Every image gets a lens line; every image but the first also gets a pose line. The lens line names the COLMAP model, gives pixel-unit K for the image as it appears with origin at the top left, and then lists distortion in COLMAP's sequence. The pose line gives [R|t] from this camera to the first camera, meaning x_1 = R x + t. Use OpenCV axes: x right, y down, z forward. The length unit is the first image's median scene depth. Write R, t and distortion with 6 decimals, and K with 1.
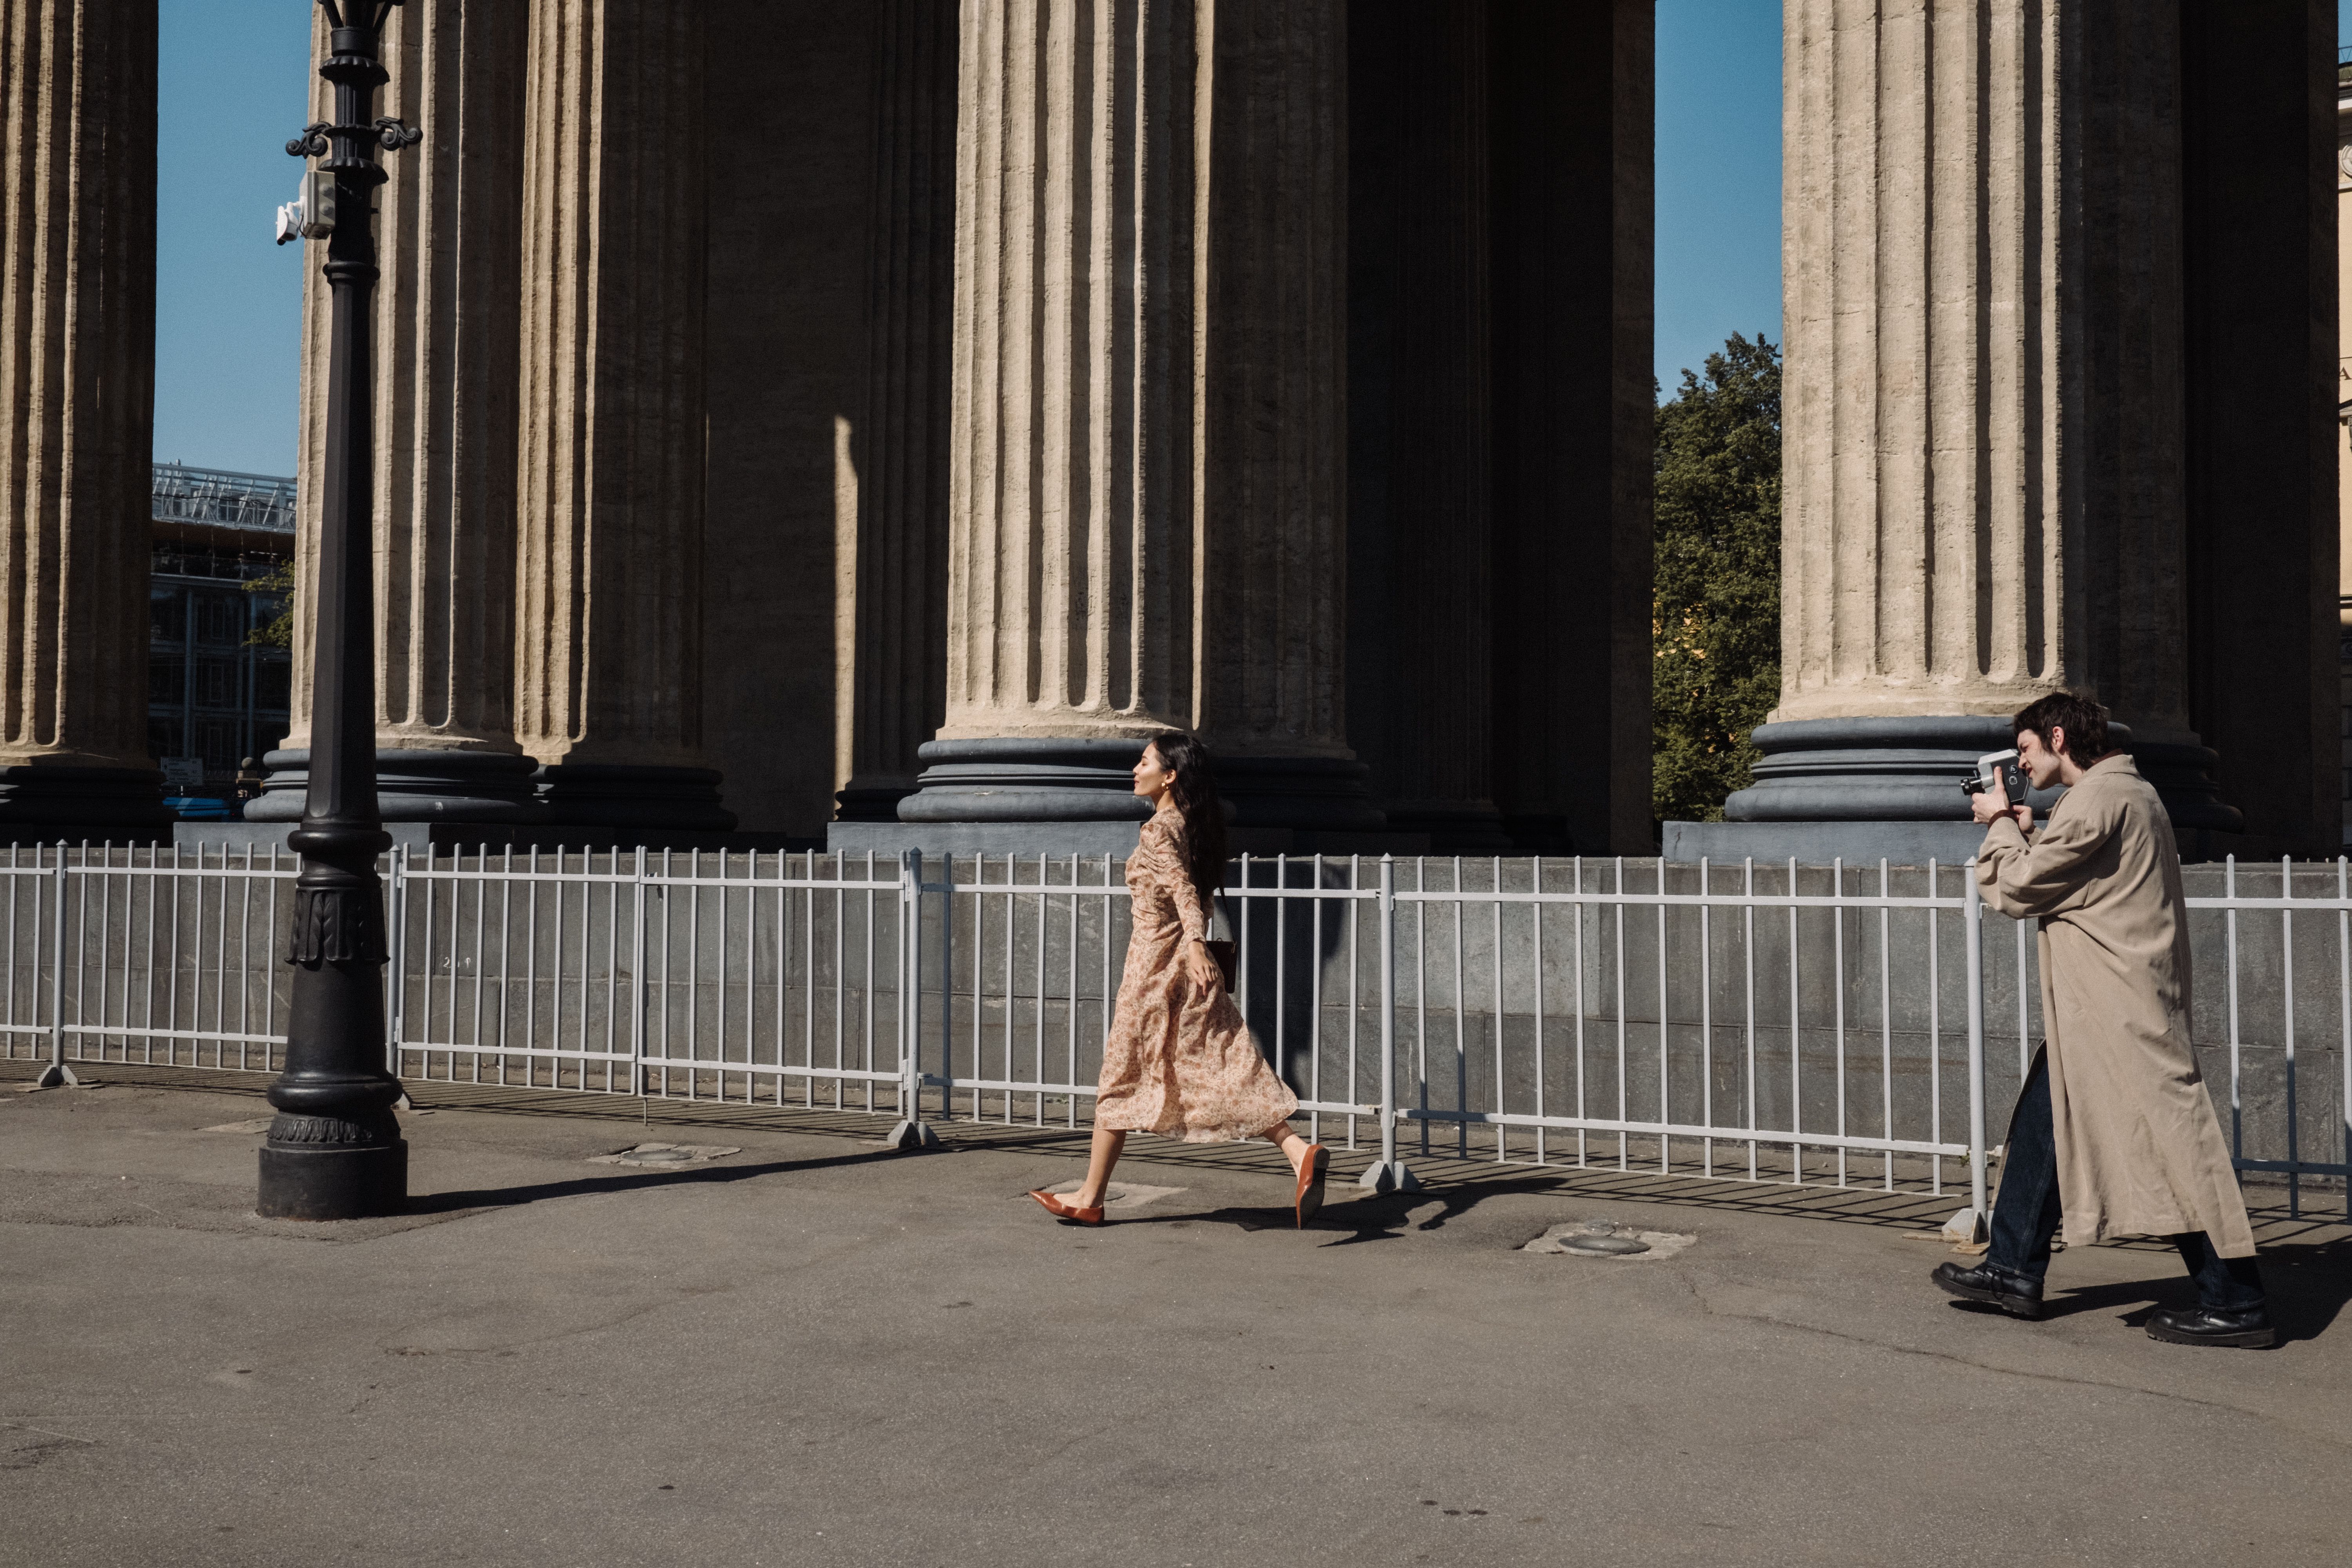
lens RADIAL K [[2363.8, 0, 1176.0], [0, 2363.8, 784.0], [0, 0, 1]] dist [-0.005328, 0.000518]
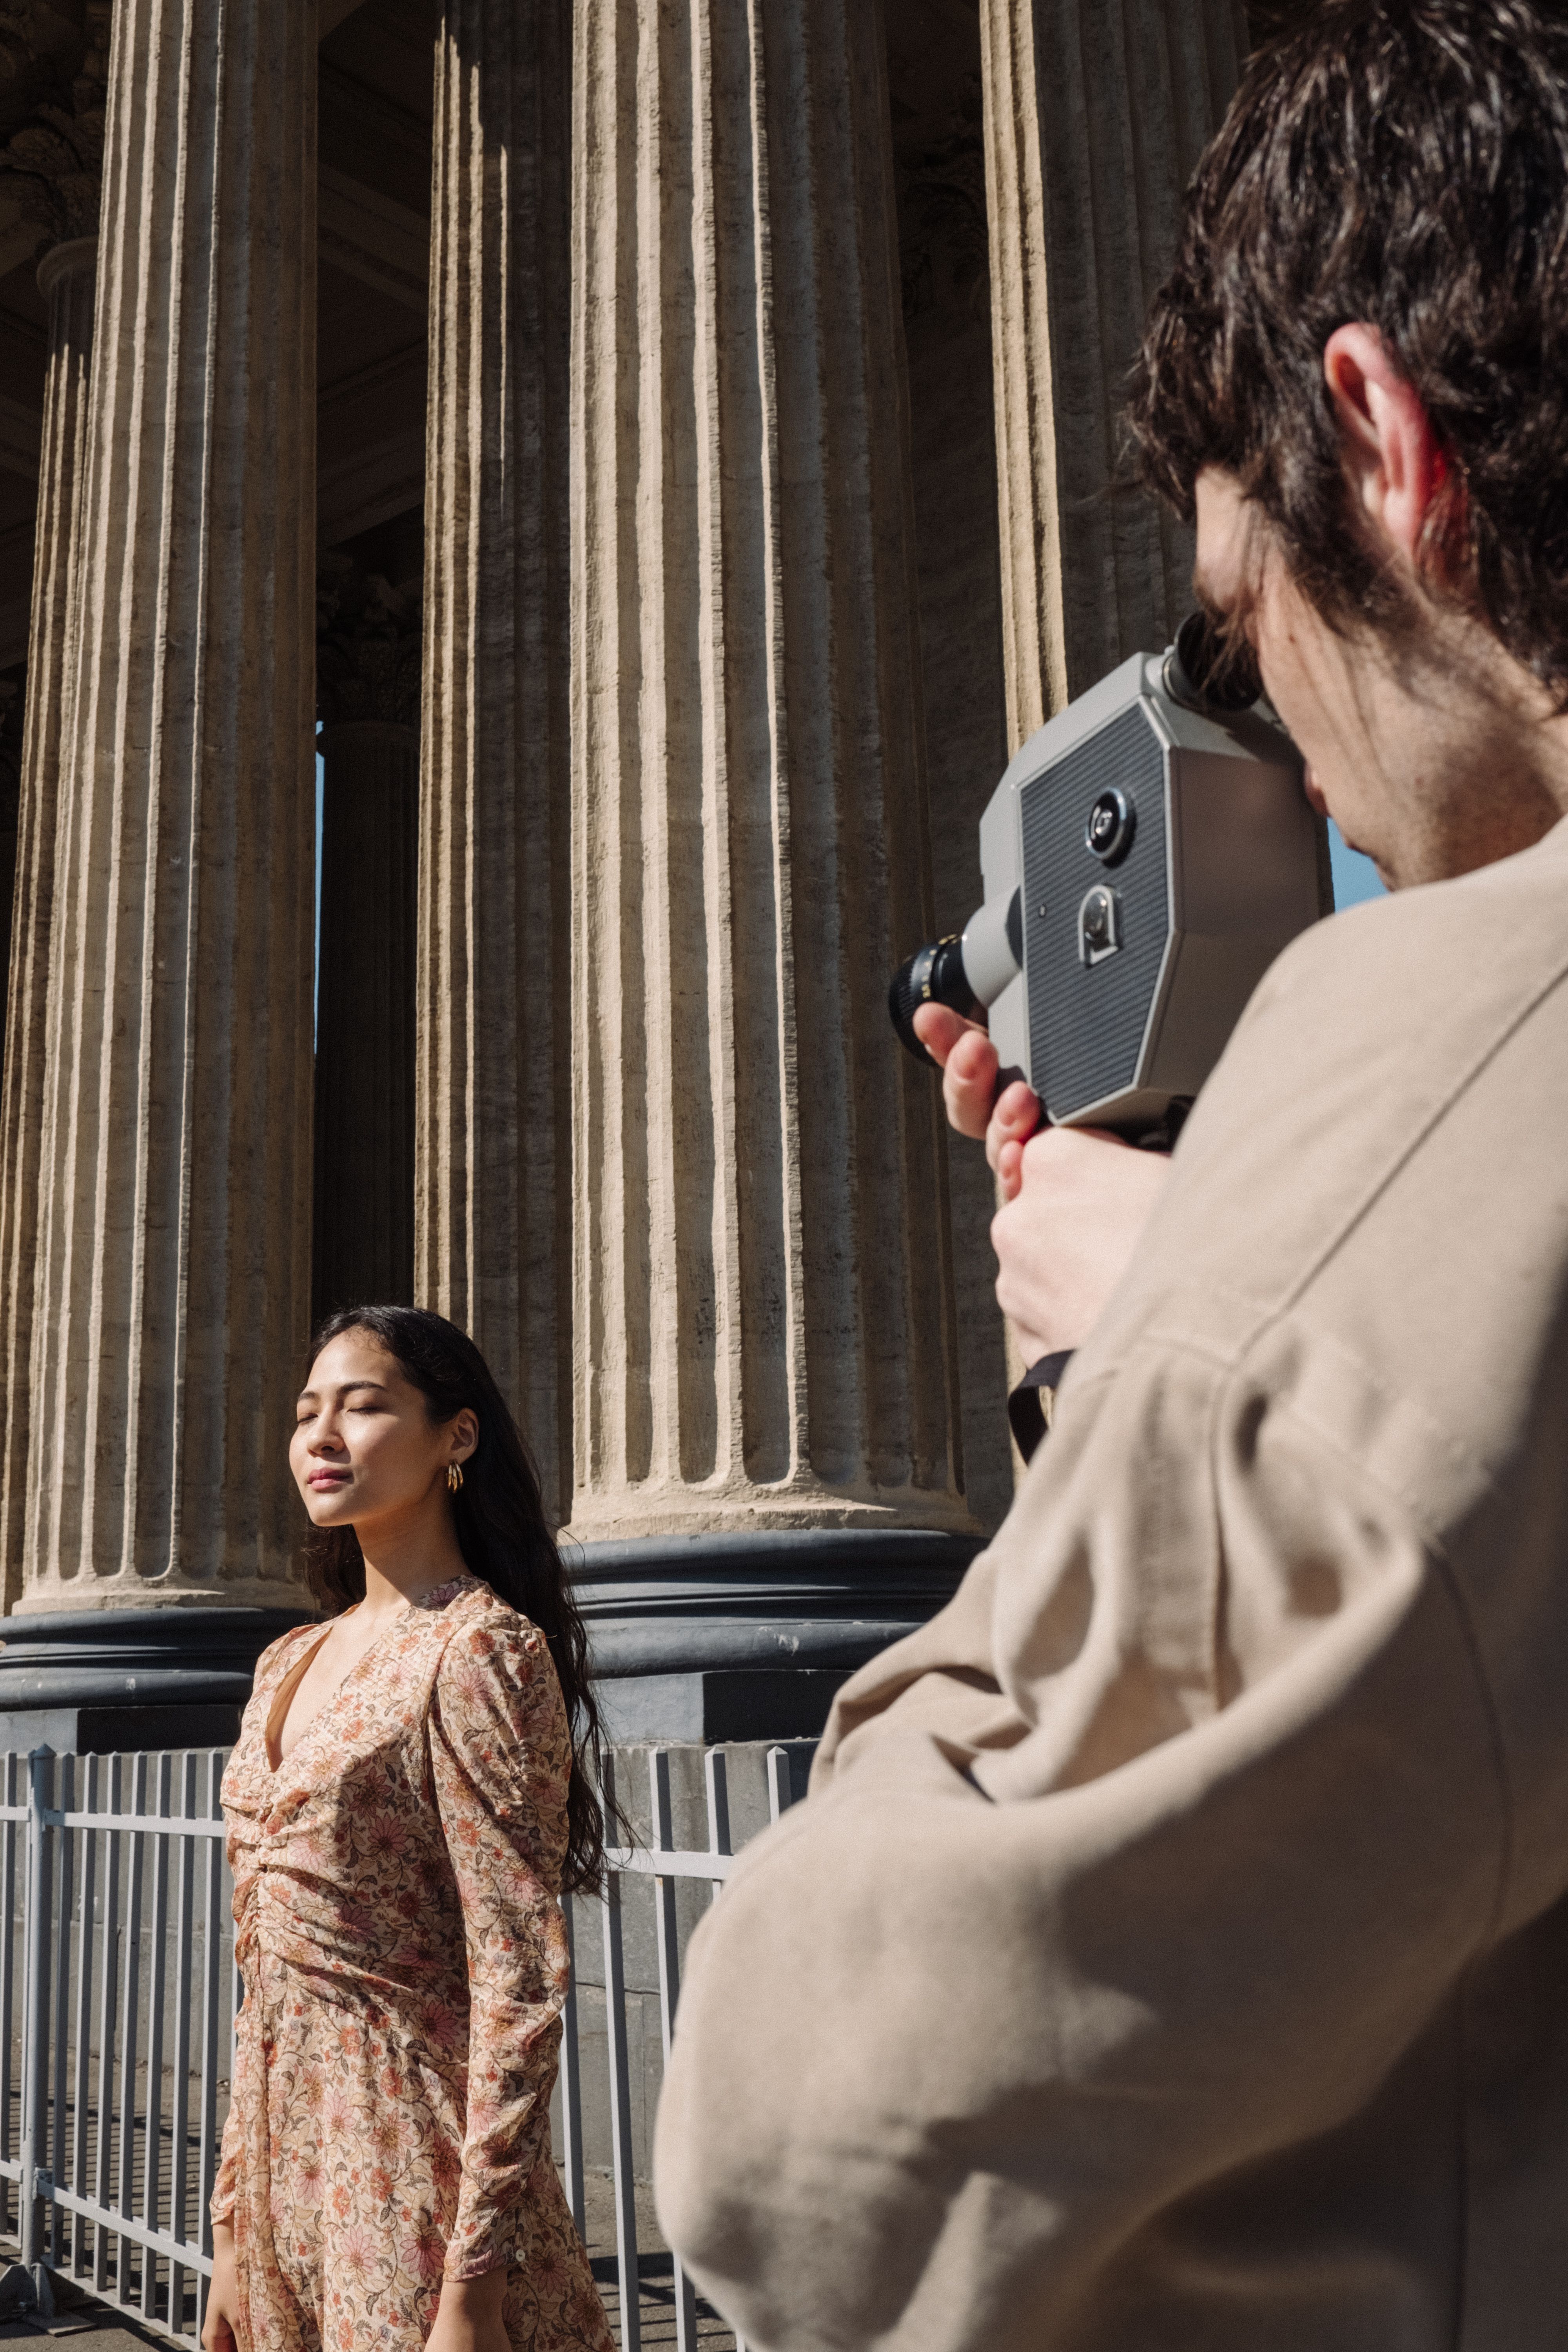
lens RADIAL K [[2363.8, 0, 784.0], [0, 2363.8, 1176.0], [0, 0, 1]] dist [-0.005328, 0.000518]
pose [[0.890225, -0.133113, -0.435637, 0.221550], [0.049122, 0.978827, -0.198710, 0.010578], [0.452864, 0.155497, 0.877915, 0.400025]]
